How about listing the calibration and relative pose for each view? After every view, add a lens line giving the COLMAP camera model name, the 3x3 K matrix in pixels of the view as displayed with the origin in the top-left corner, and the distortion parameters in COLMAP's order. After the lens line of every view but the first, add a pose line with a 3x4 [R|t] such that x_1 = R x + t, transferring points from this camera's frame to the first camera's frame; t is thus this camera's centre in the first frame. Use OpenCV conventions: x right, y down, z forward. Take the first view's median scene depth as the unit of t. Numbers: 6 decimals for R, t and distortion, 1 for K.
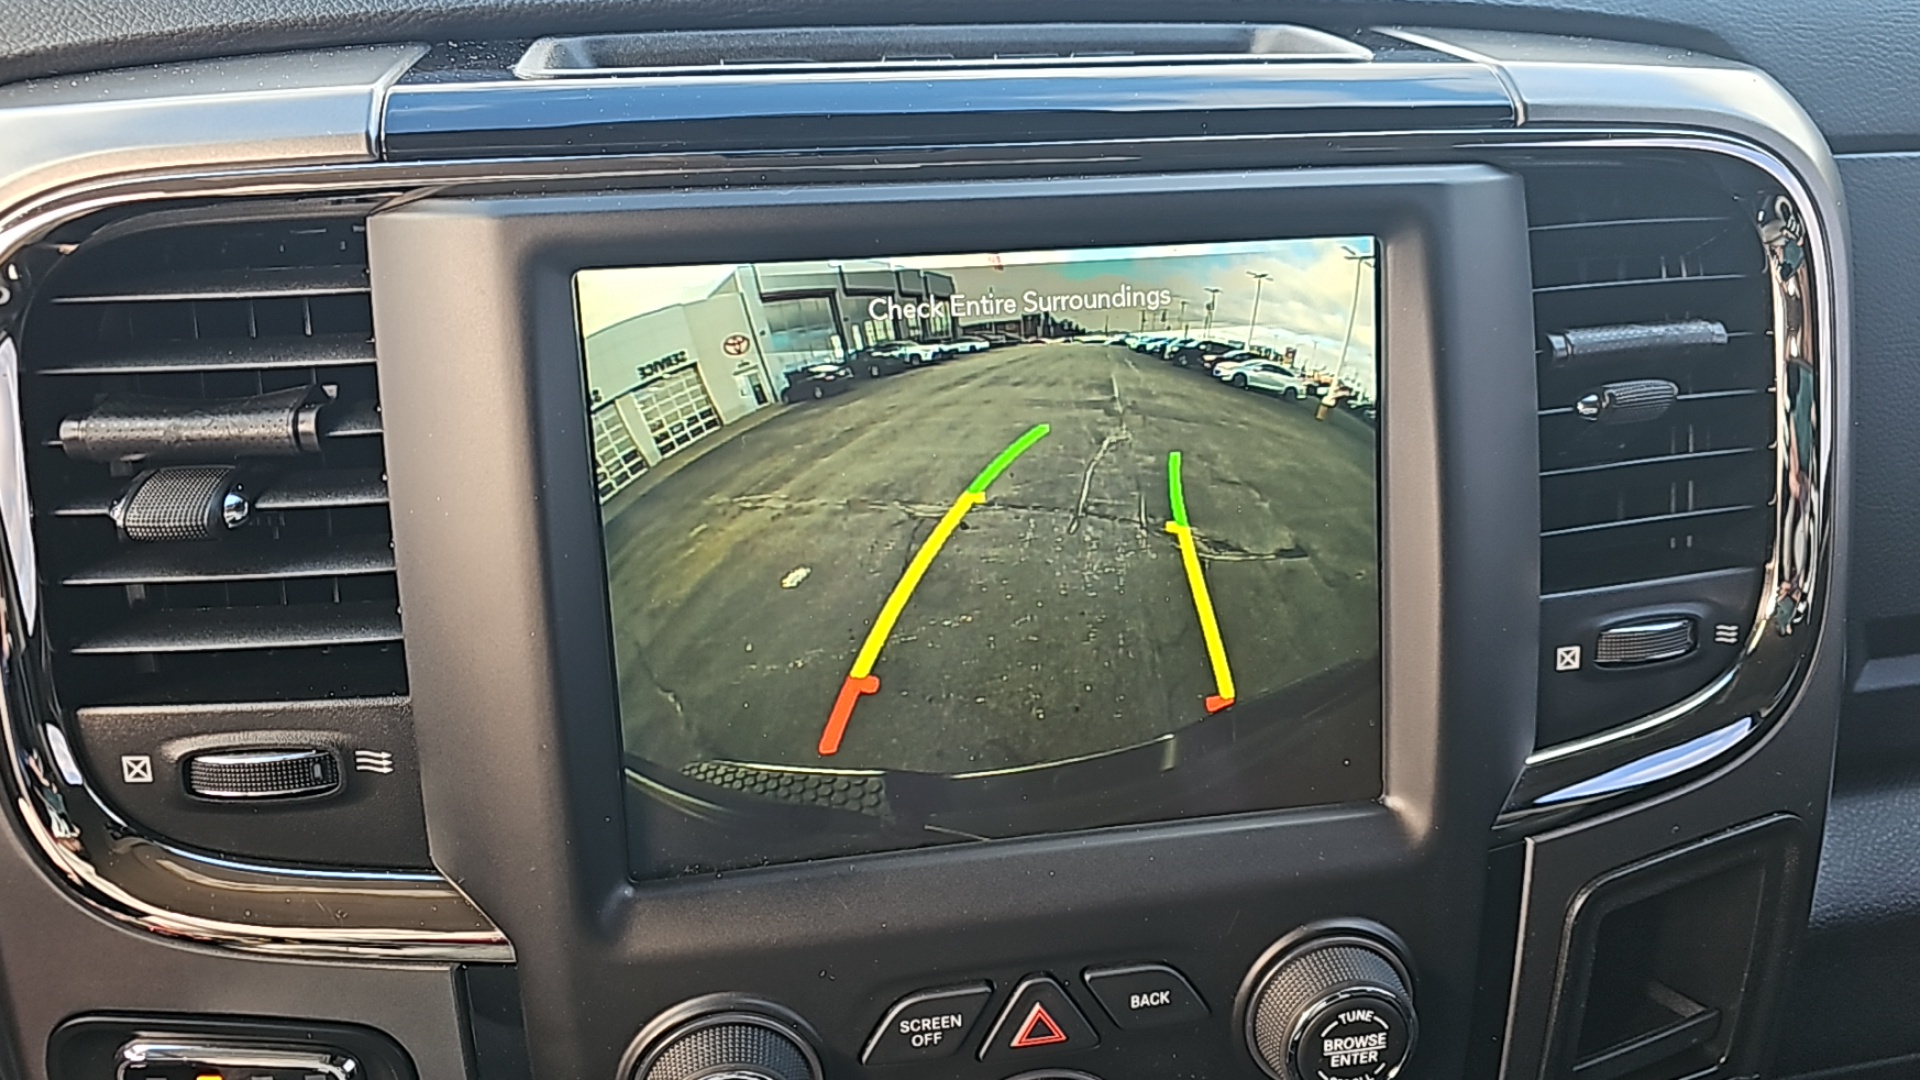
lens RADIAL K [[1380.3, 0, 964.6], [0, 1380.3, 540.7], [0, 0, 1]] dist [0.079507, -0.072379]
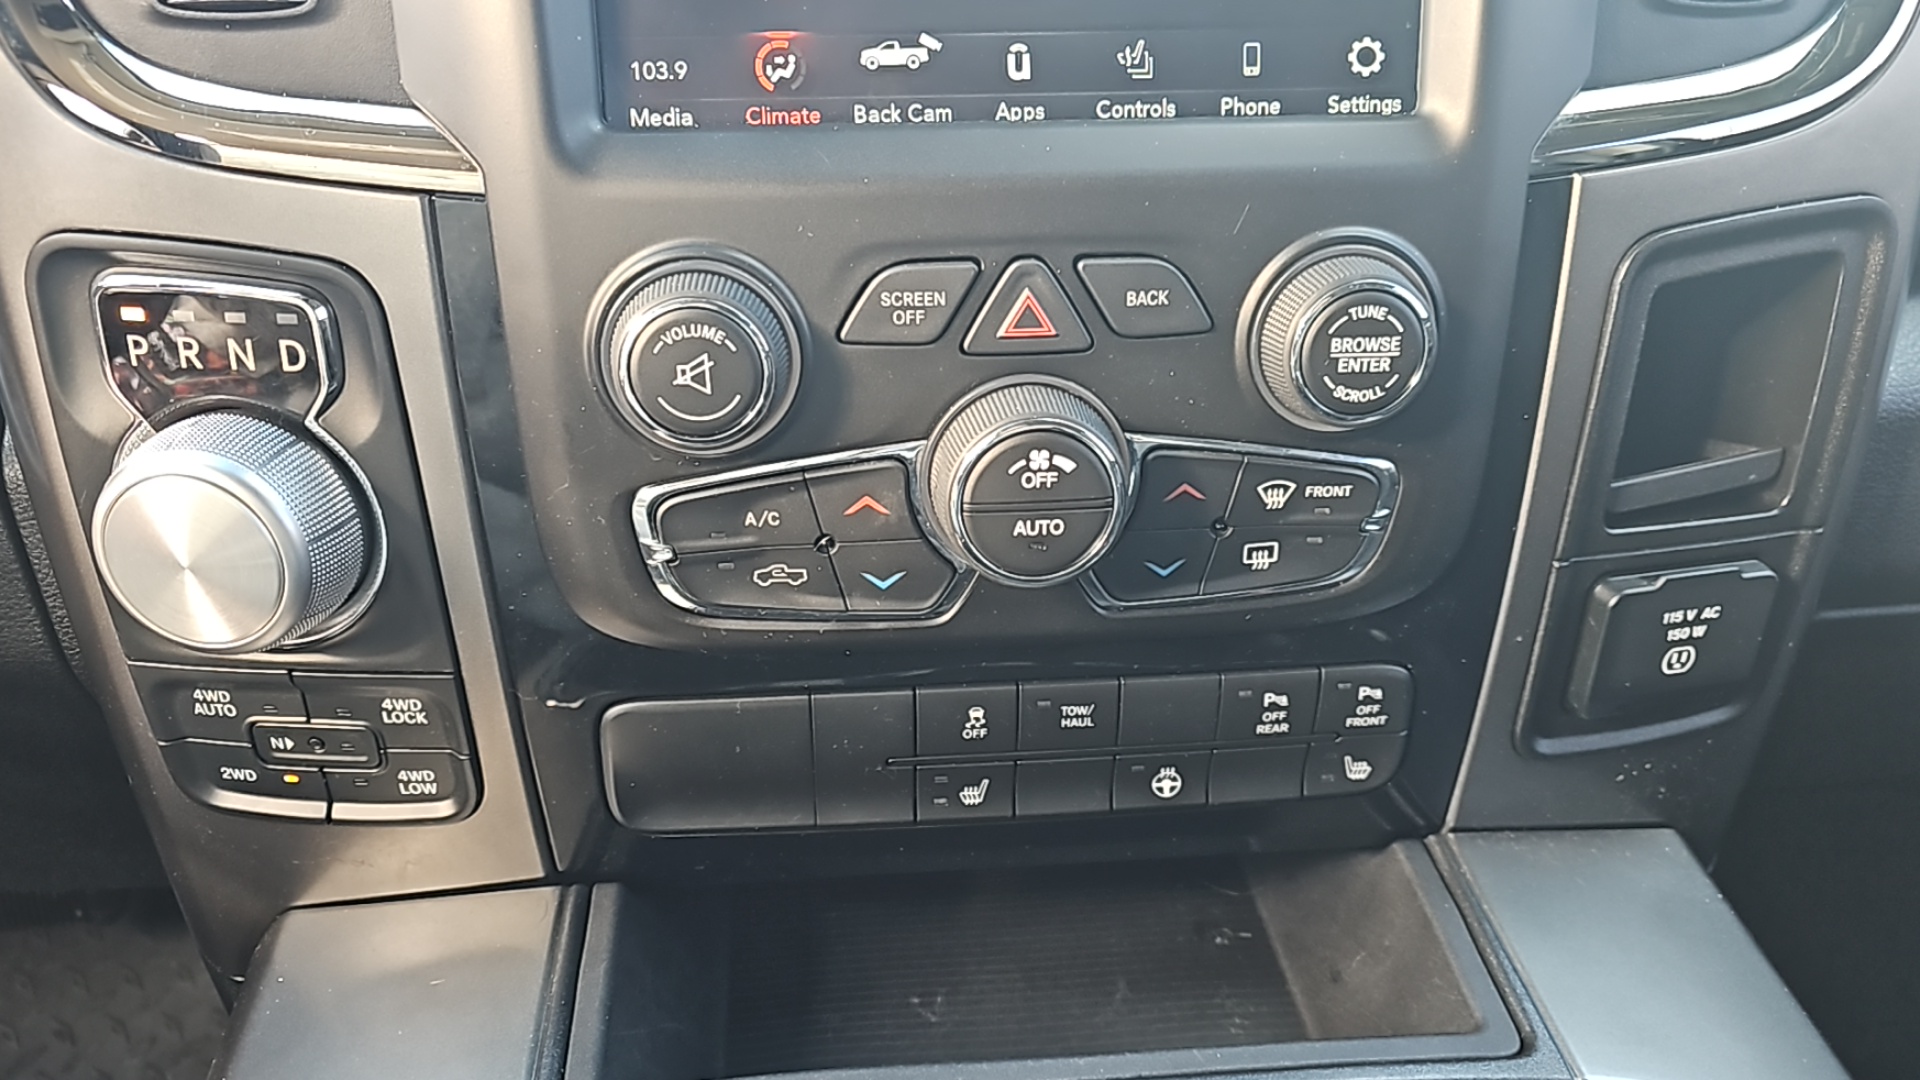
lens RADIAL K [[1380.3, 0, 956.4], [0, 1380.3, 529.3], [0, 0, 1]] dist [0.079507, -0.072379]
pose [[0.996679, 0.039576, -0.071169, 0.077808], [-0.037218, 0.998723, 0.034161, 0.462786], [0.072430, -0.031398, 0.996879, 0.049435]]
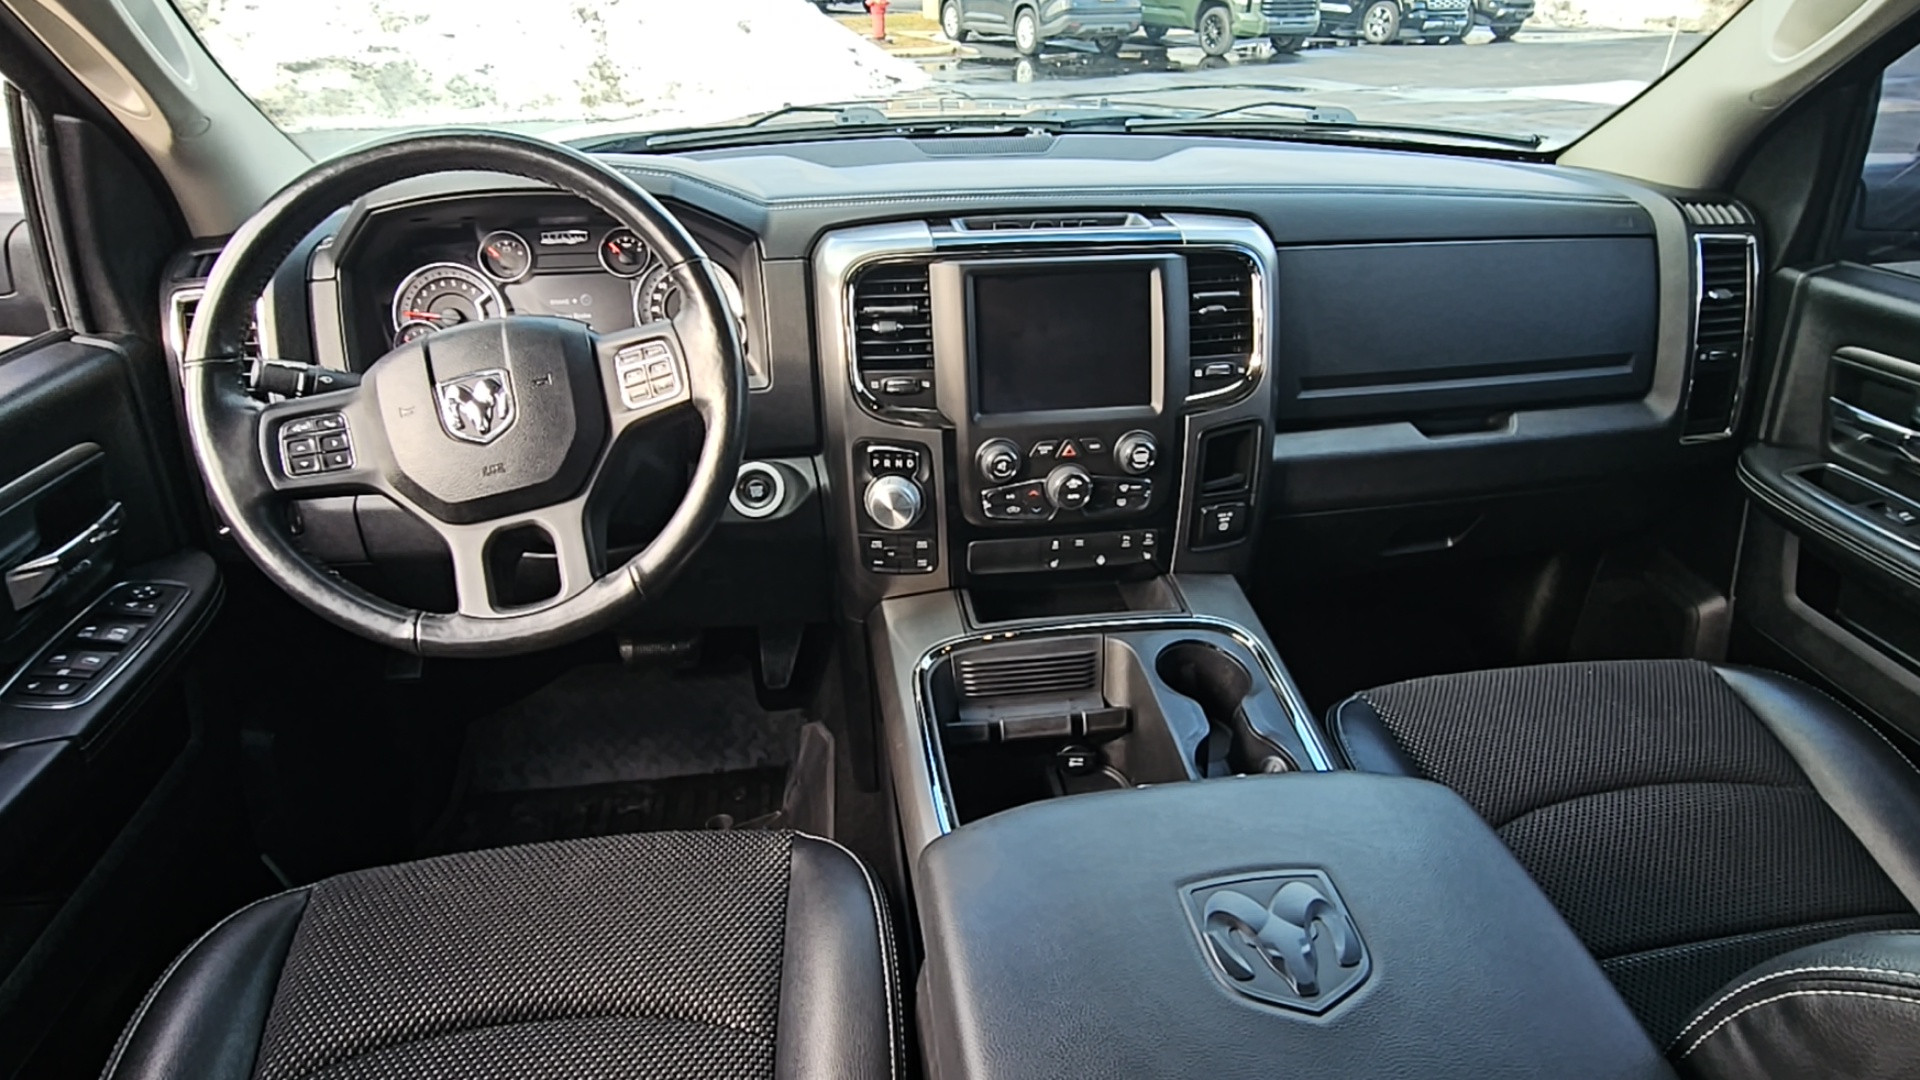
lens RADIAL K [[1048.5, 0, 982.9], [0, 1048.5, 543.6], [0, 0, 1]] dist [0.003921, -0.001826]
pose [[0.999889, 0.009938, -0.011129, -0.178422], [-0.009440, 0.998990, 0.043937, 0.497888], [0.011554, -0.043827, 0.998972, -2.313372]]
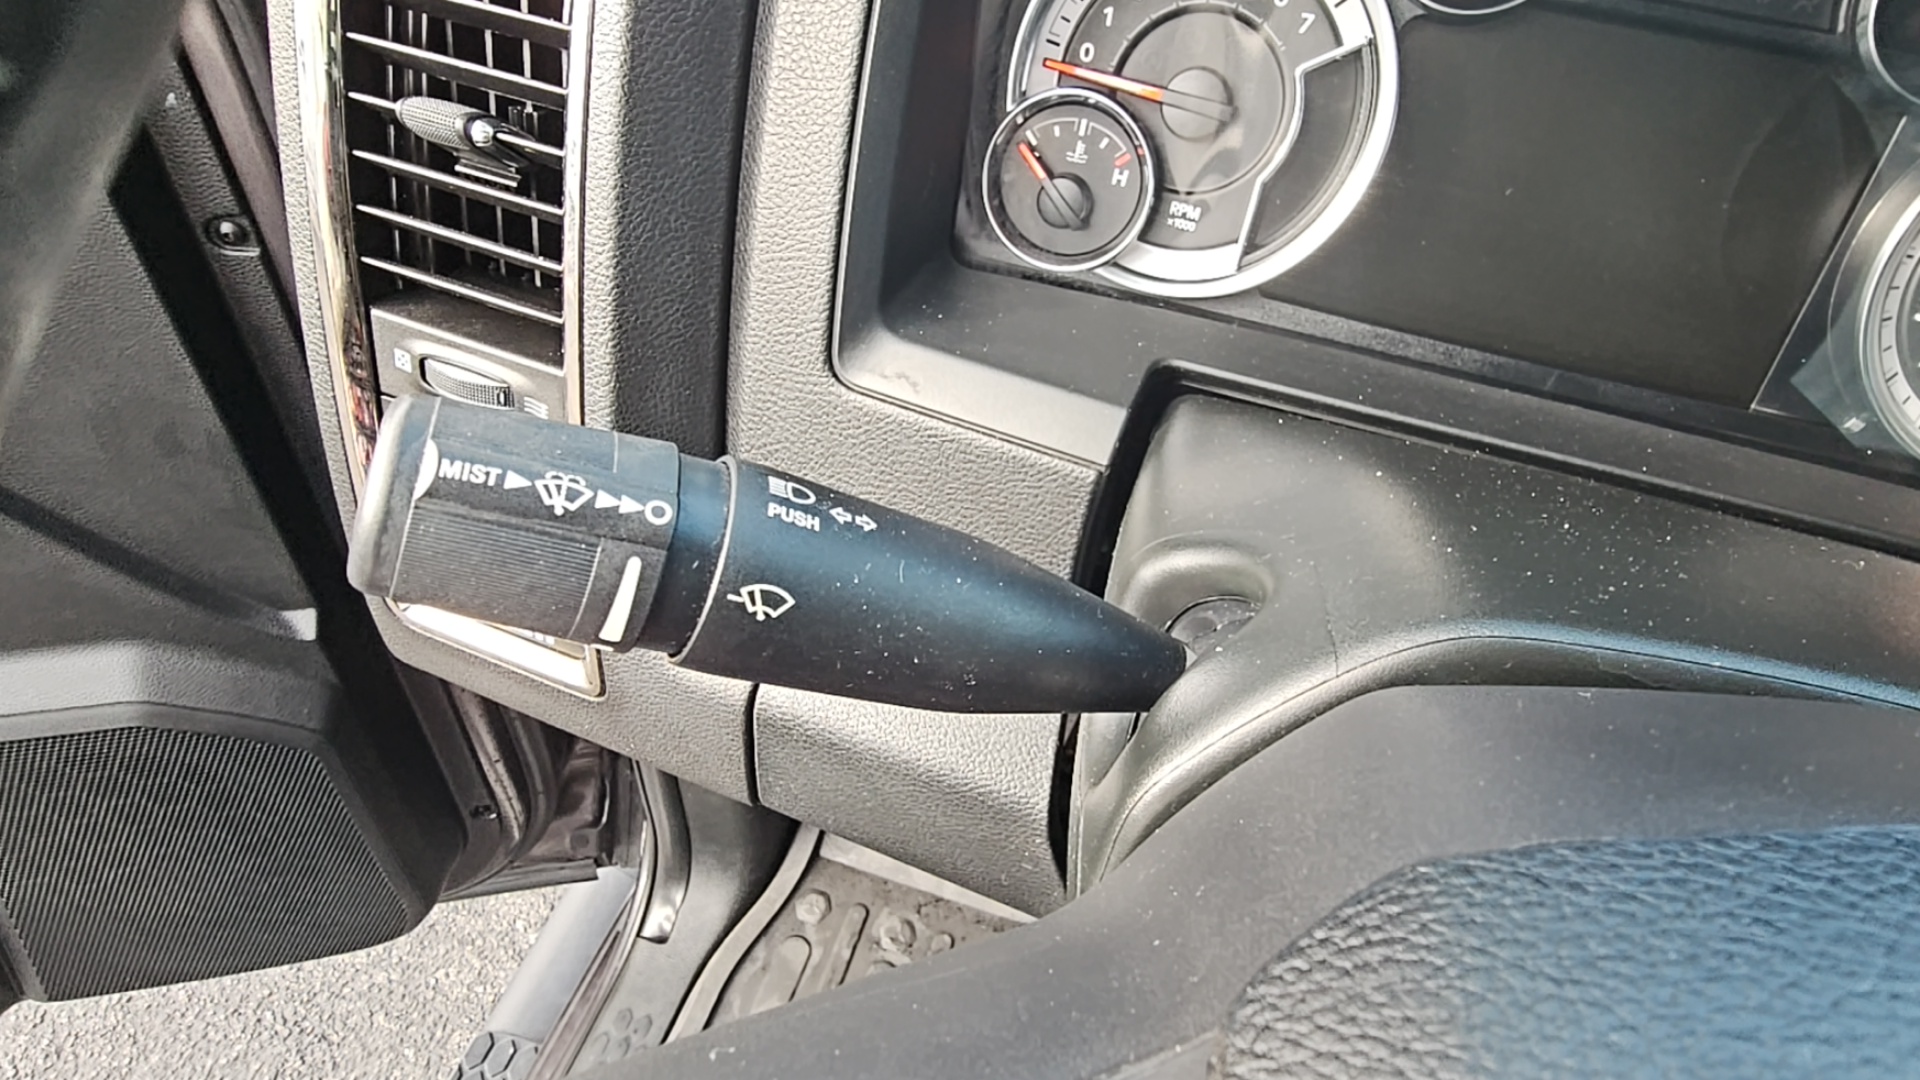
lens RADIAL K [[1048.5, 0, 982.1], [0, 1048.5, 544.9], [0, 0, 1]] dist [0.003921, -0.001826]
pose [[0.902666, 0.367262, -0.224305, -1.806356], [-0.273054, 0.891656, 0.361096, -0.017354], [0.332620, -0.264702, 0.905150, 0.140086]]
